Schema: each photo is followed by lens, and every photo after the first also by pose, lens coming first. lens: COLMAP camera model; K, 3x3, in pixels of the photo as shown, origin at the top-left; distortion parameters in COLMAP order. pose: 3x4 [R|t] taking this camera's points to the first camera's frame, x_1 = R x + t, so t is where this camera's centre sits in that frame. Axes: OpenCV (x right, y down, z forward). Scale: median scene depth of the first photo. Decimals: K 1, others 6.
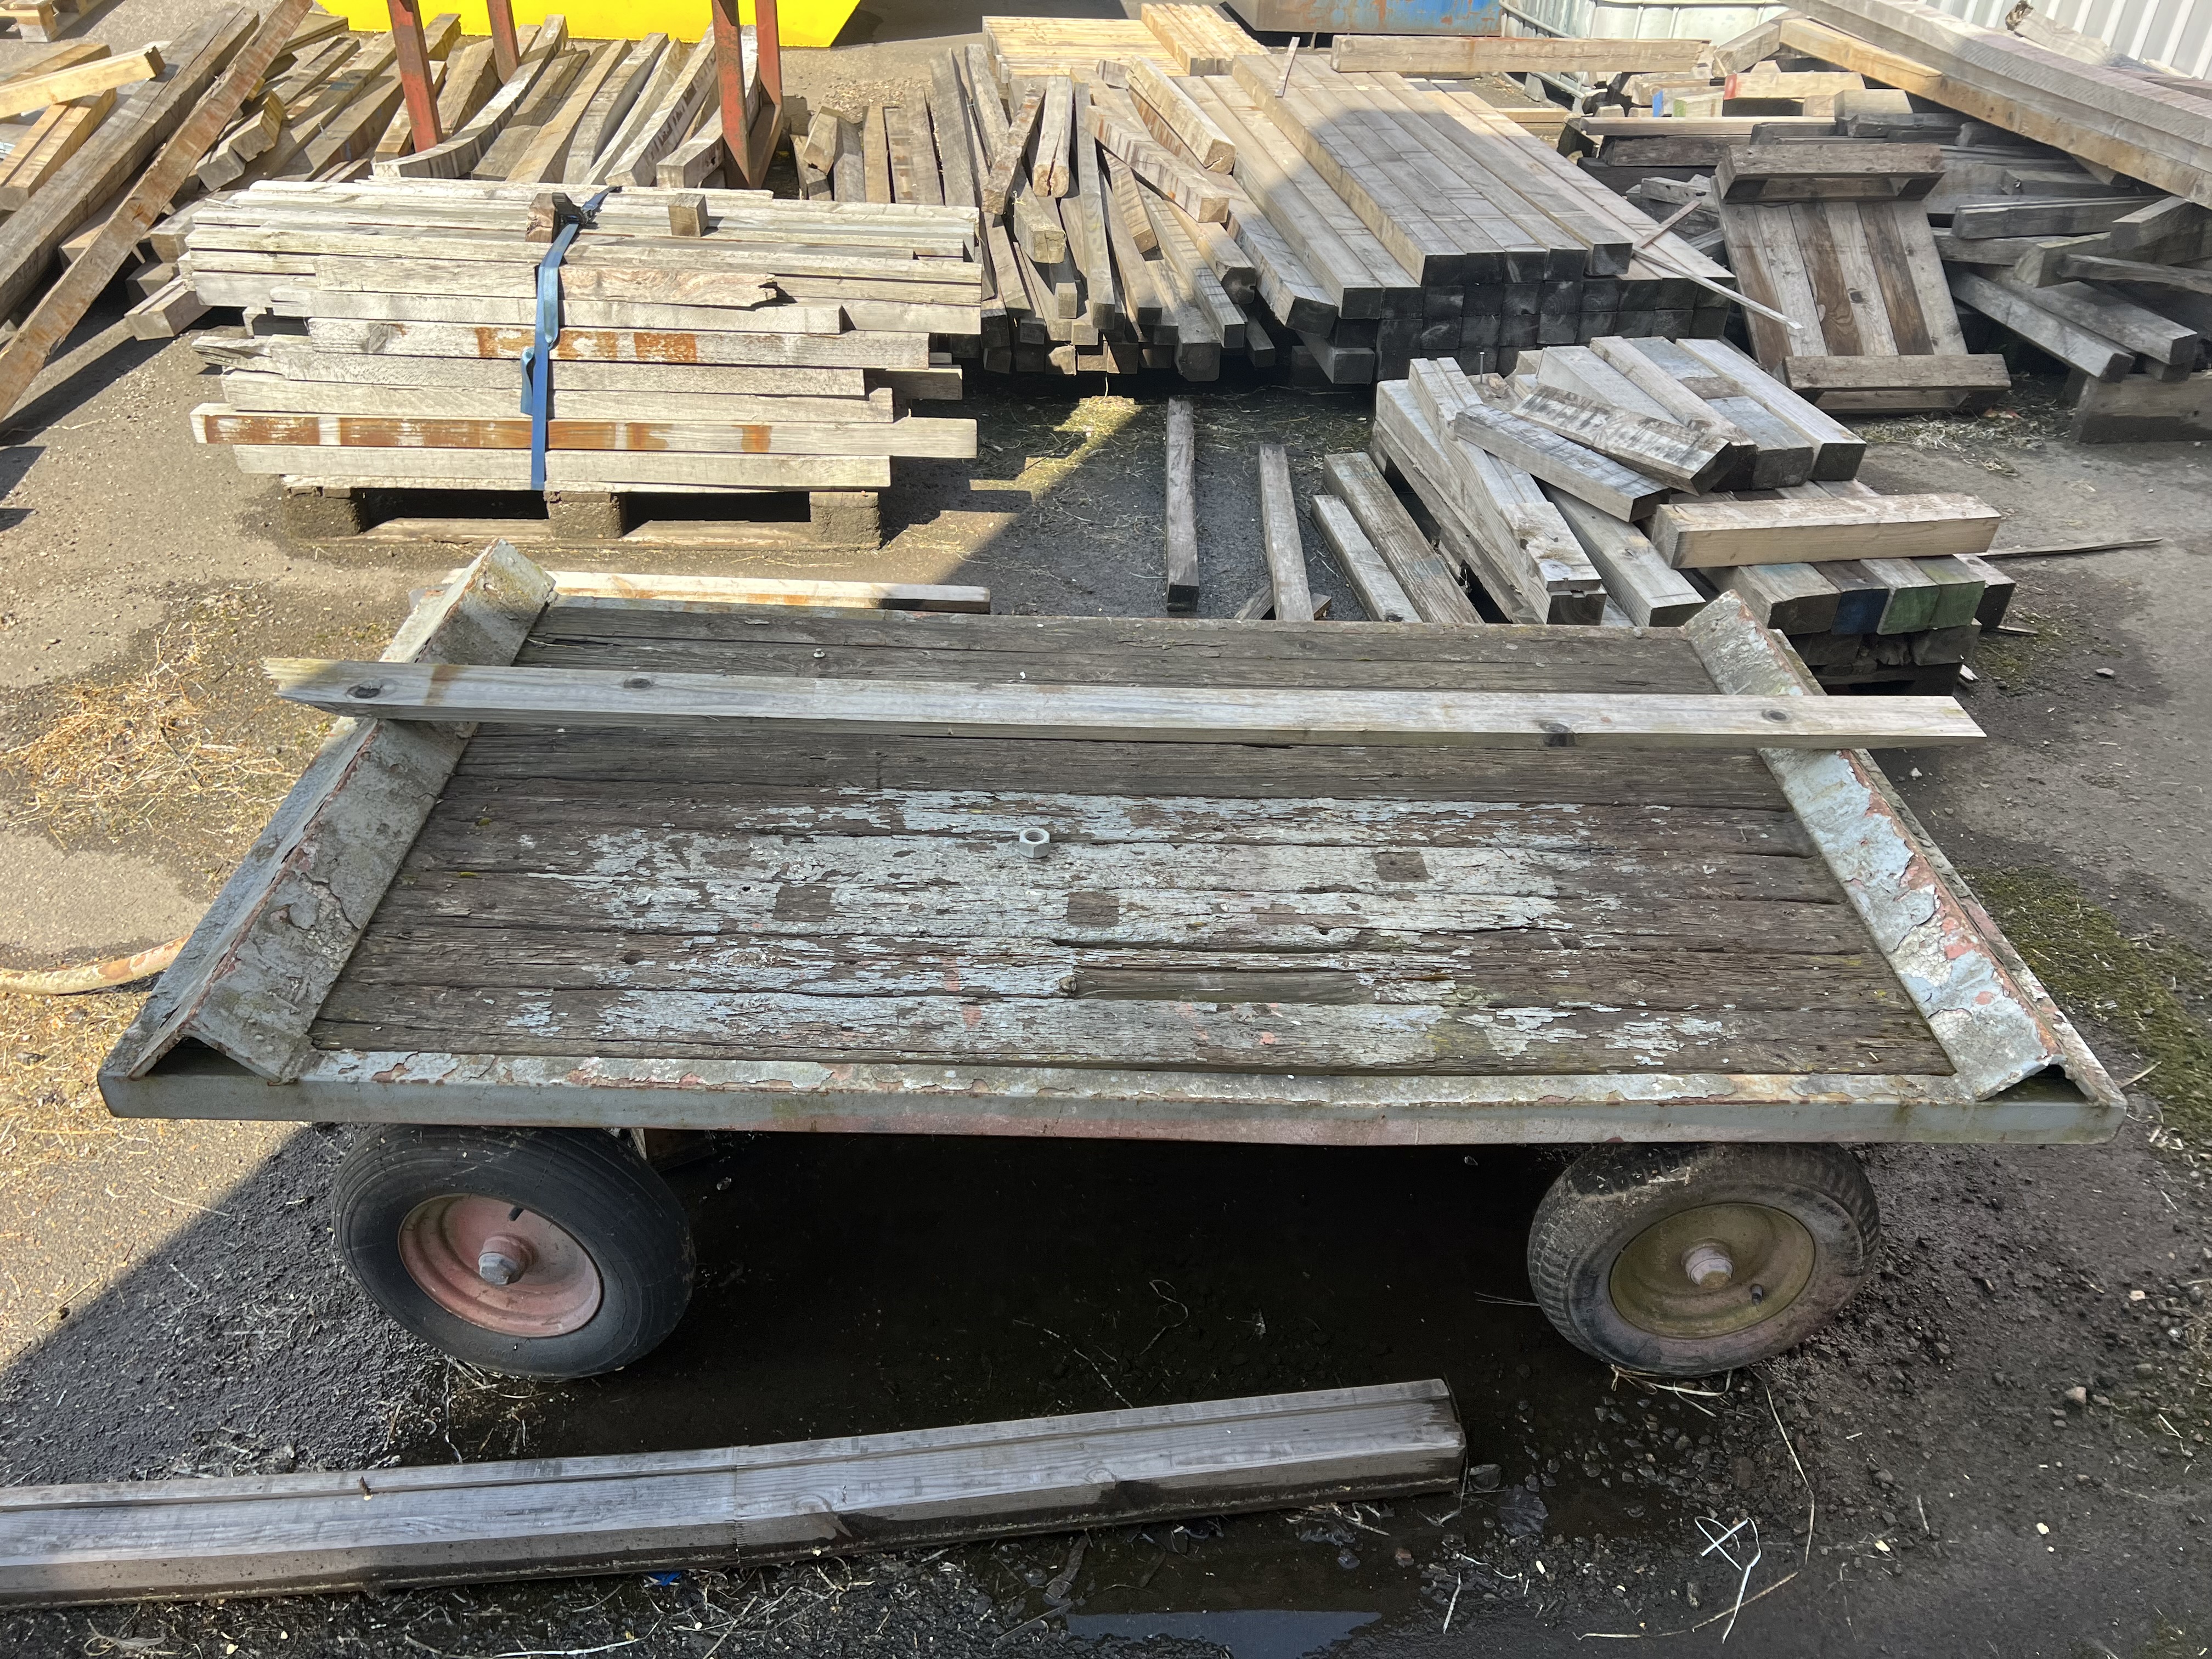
lens RADIAL K [[1658.5, 0, 1117.5], [0, 1658.5, 823.2], [0, 0, 1]] dist [0.062923, -0.072180]
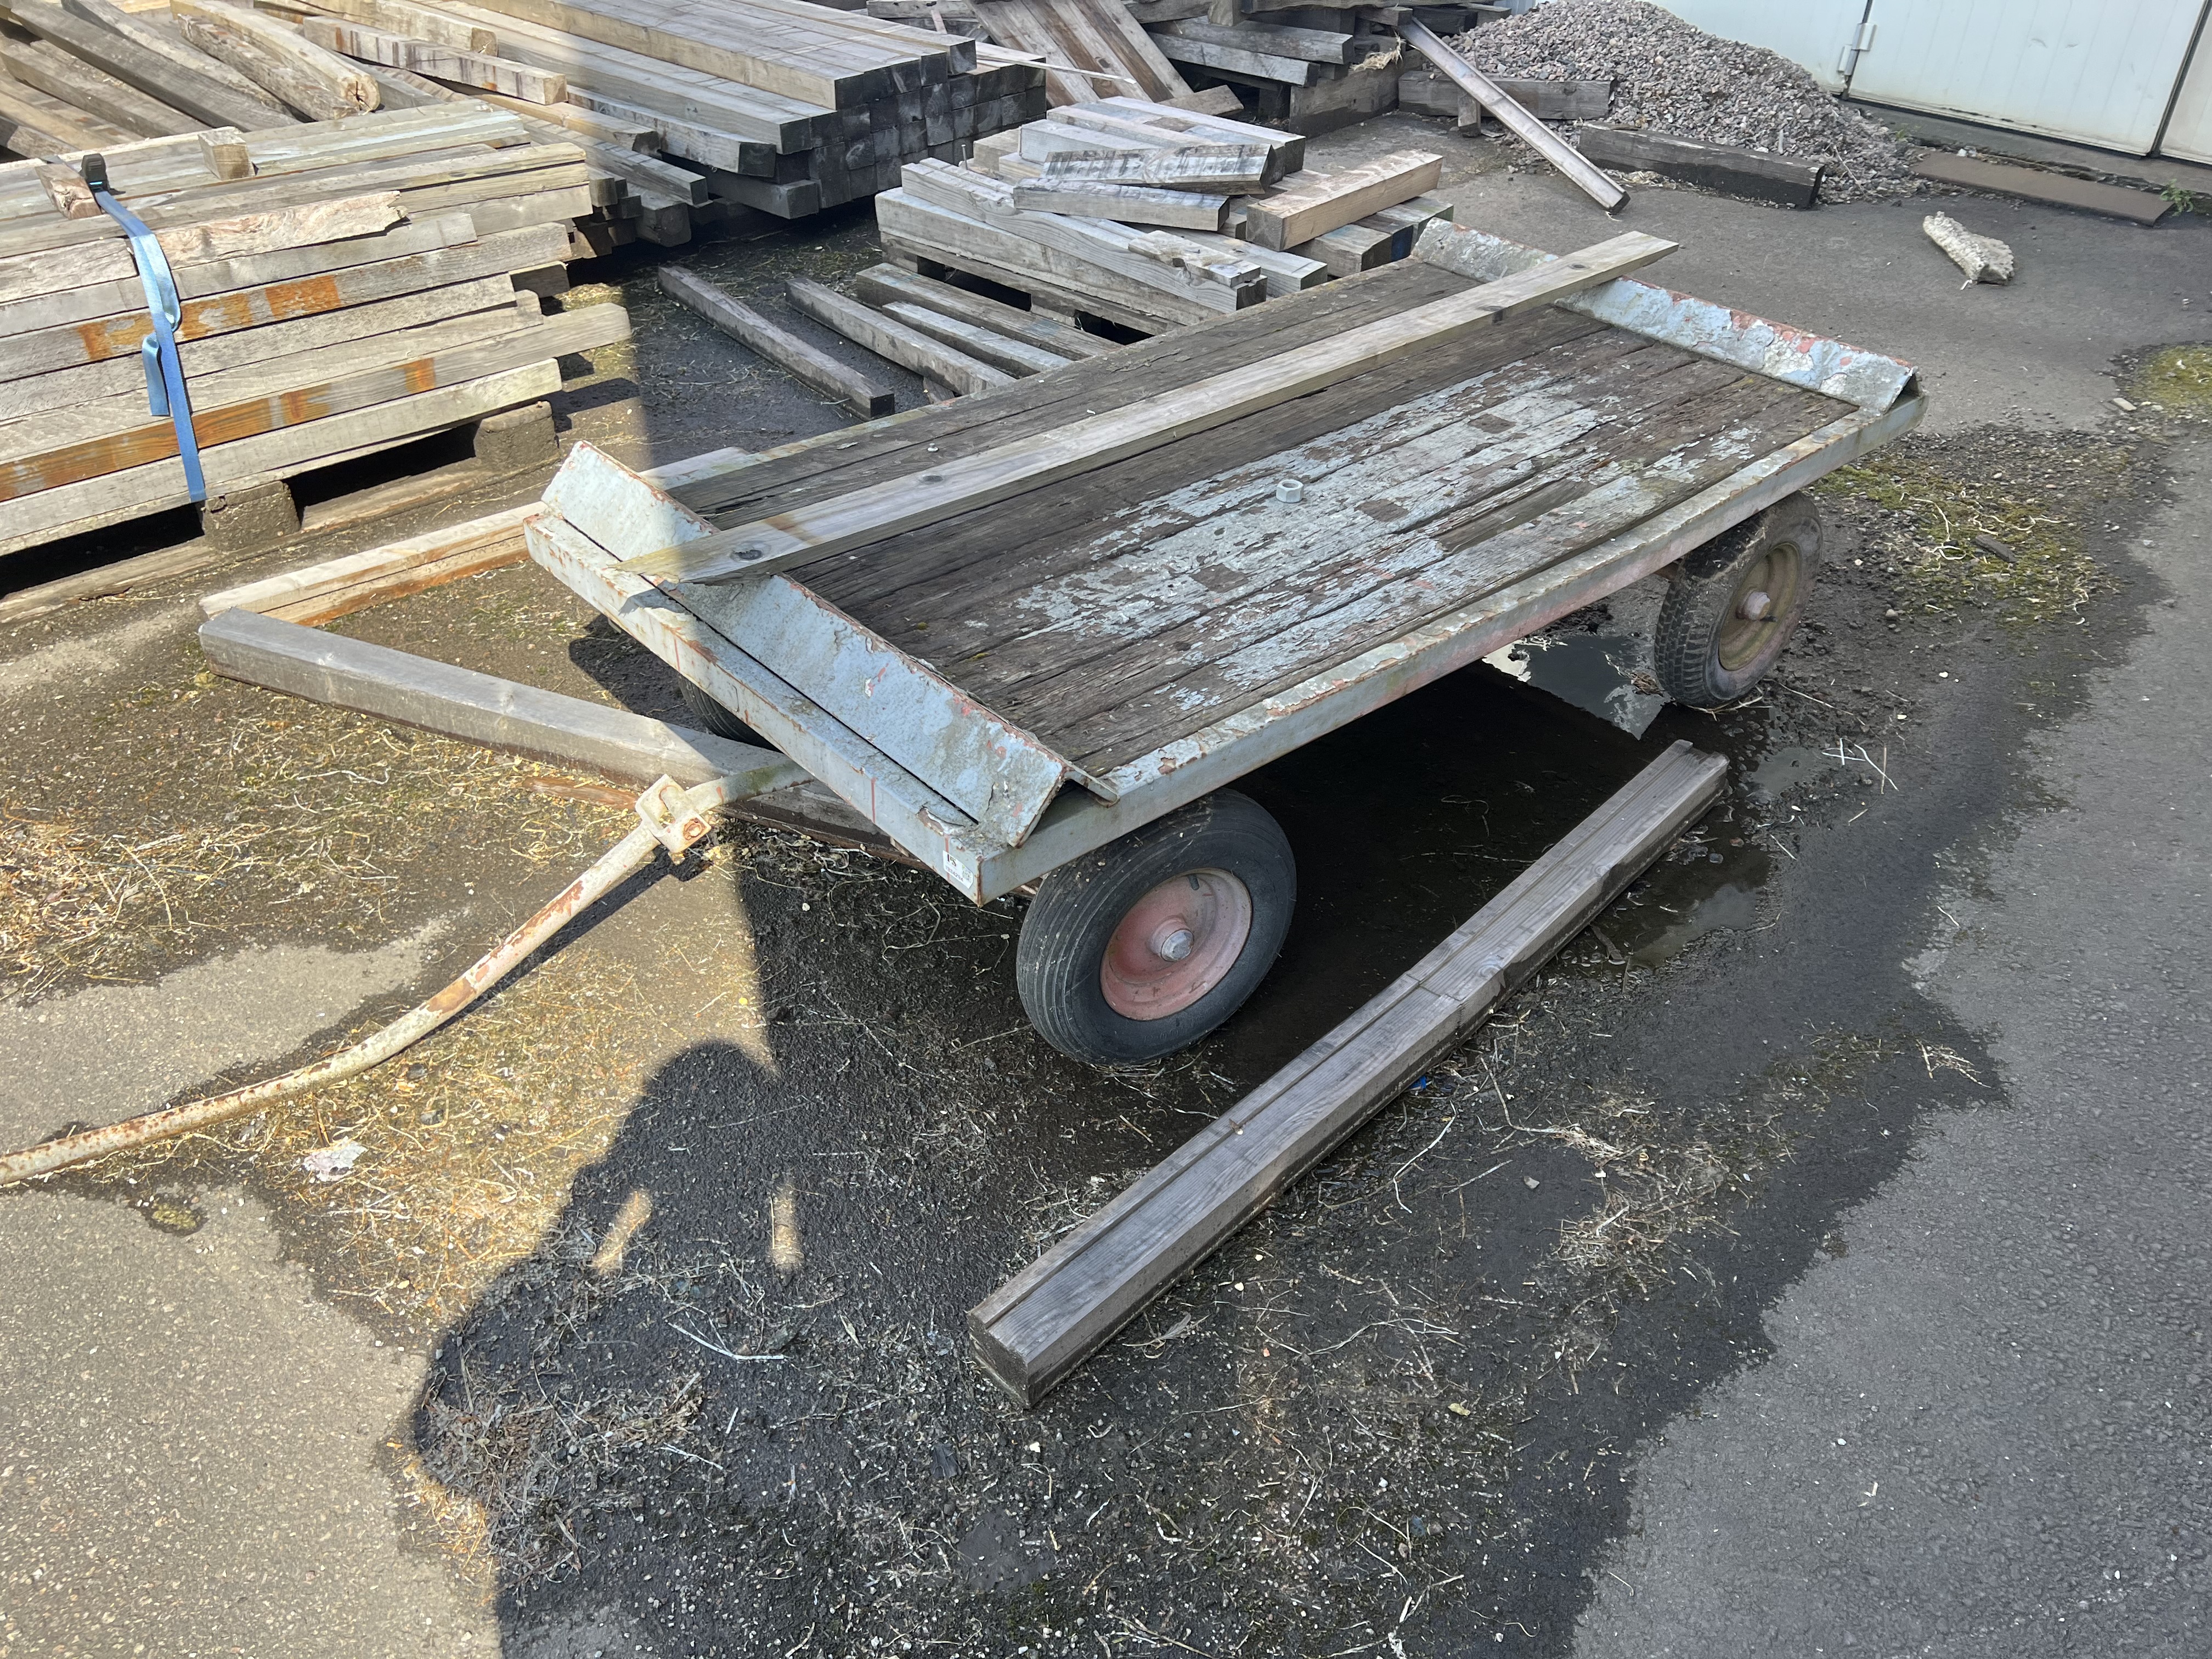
lens RADIAL K [[1658.5, 0, 1115.9], [0, 1658.5, 823.9], [0, 0, 1]] dist [0.062923, -0.072180]
pose [[0.763874, -0.403493, 0.503676, -0.830678], [0.379278, 0.912125, 0.155489, -0.003342], [-0.522154, 0.072259, 0.849784, 0.045298]]
